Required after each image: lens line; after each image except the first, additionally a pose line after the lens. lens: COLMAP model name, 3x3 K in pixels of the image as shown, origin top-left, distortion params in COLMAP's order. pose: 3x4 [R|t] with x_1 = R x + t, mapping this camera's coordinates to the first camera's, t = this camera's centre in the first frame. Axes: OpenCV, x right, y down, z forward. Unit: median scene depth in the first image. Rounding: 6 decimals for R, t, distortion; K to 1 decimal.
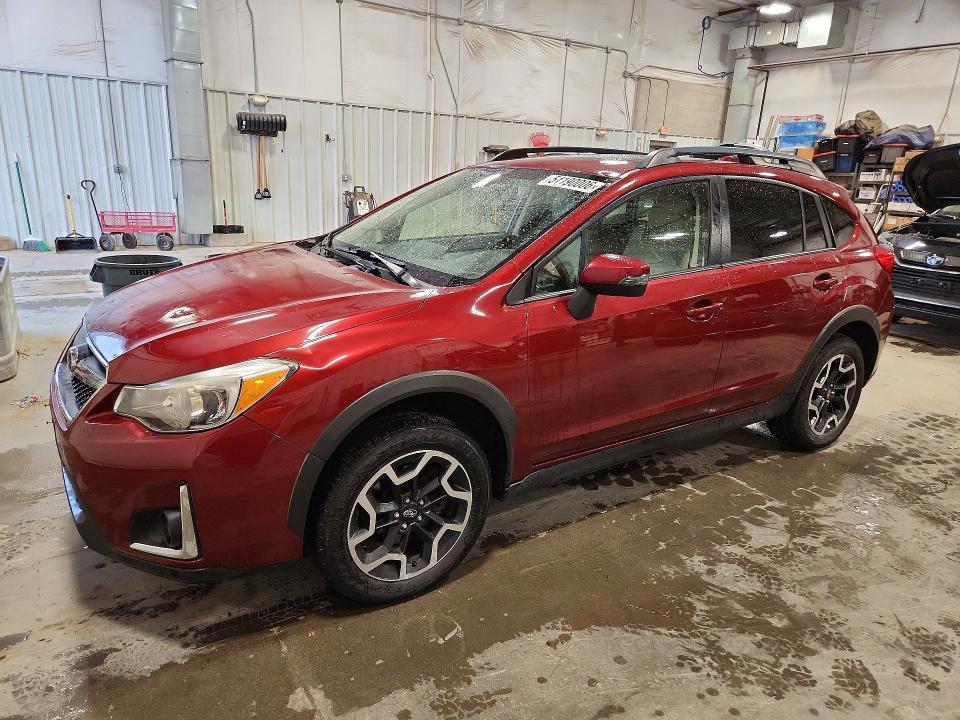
lens RADIAL K [[619.7, 0, 475.8], [0, 619.7, 355.6], [0, 0, 1]] dist [0.027257, -0.010269]
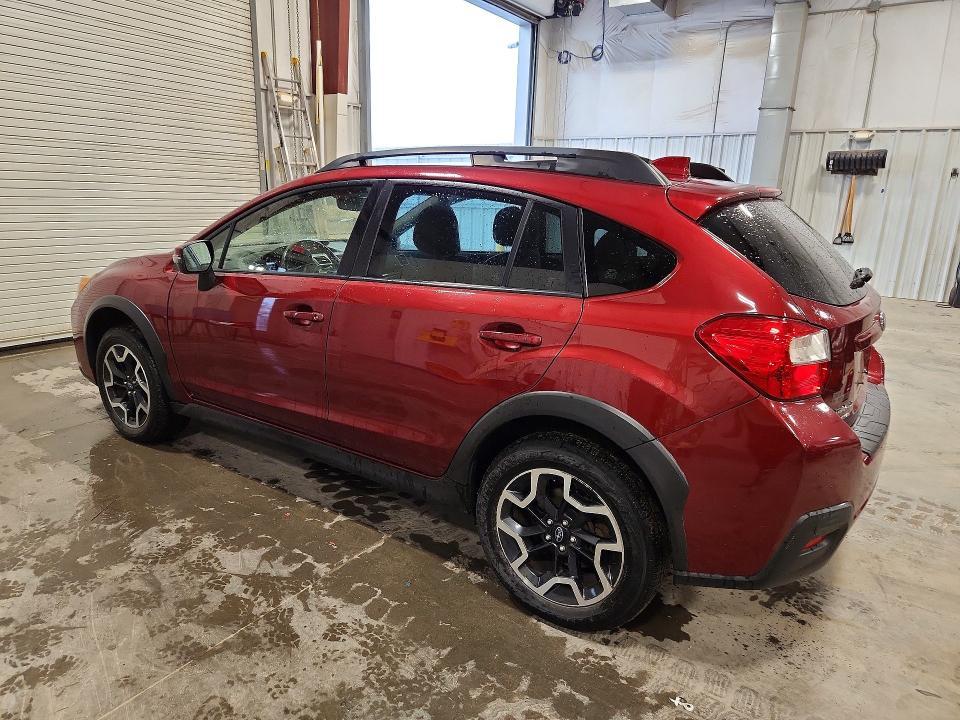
lens RADIAL K [[619.7, 0, 475.5], [0, 619.7, 358.8], [0, 0, 1]] dist [0.027257, -0.010269]
pose [[0.402313, 0.207462, -0.891686, 1.183183], [-0.274445, 0.956522, 0.098722, -0.157027], [0.873398, 0.205002, 0.441758, 0.726508]]
